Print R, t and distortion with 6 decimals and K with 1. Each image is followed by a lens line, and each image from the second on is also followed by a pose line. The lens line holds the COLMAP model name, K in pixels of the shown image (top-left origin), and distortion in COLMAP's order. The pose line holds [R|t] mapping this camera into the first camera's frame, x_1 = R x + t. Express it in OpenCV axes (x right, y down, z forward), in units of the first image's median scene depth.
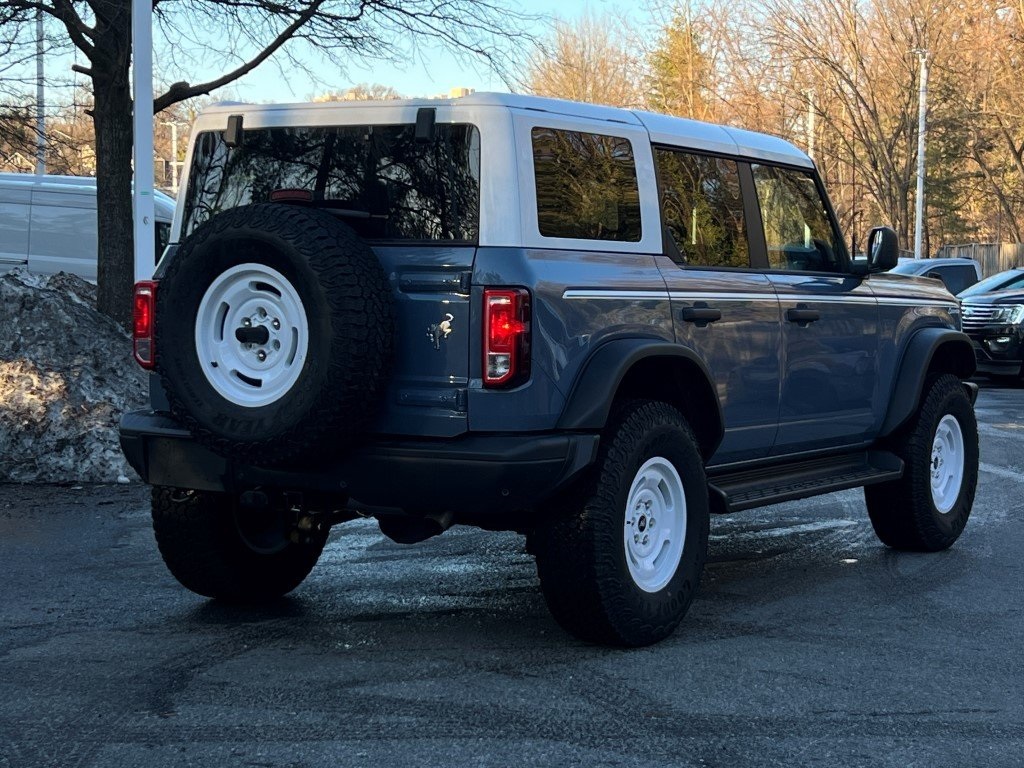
lens RADIAL K [[1945.0, 0, 512.0], [0, 1945.0, 384.0], [0, 0, 1]] dist [-0.003190, -0.001666]
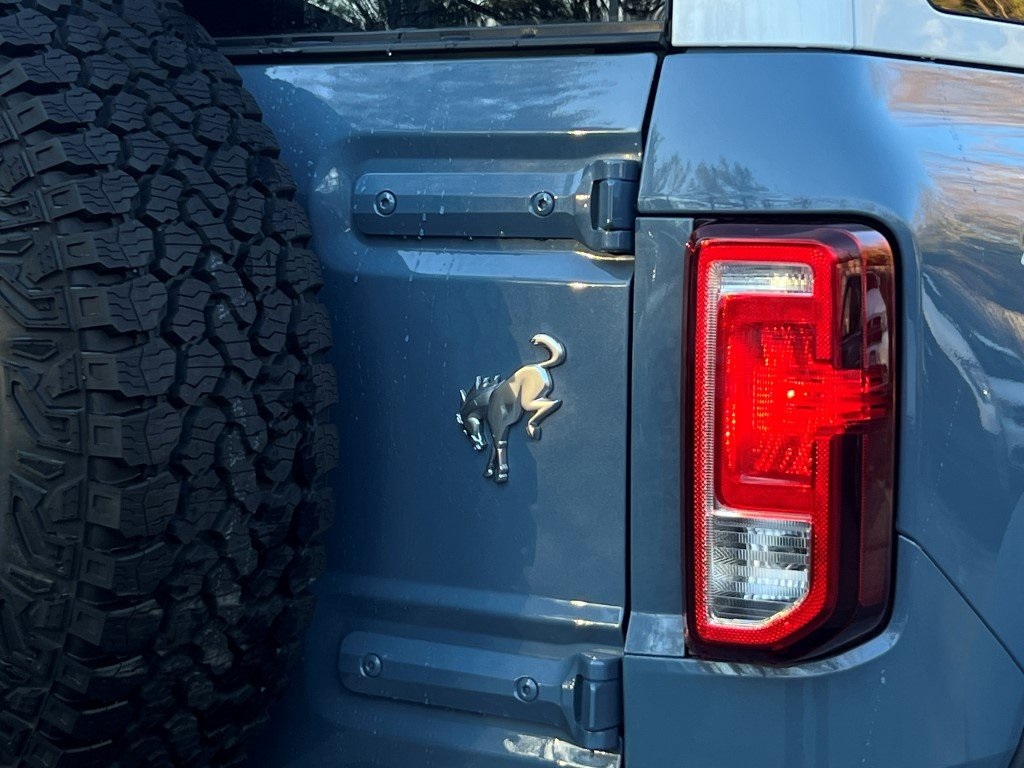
lens RADIAL K [[2195.0, 0, 512.0], [0, 2195.0, 384.0], [0, 0, 1]] dist [0.231496, -0.031426]
pose [[0.996532, -0.000590, -0.083210, -0.014123], [0.003232, 0.999495, 0.031621, -0.039032], [0.083149, -0.031780, 0.996030, 0.738519]]
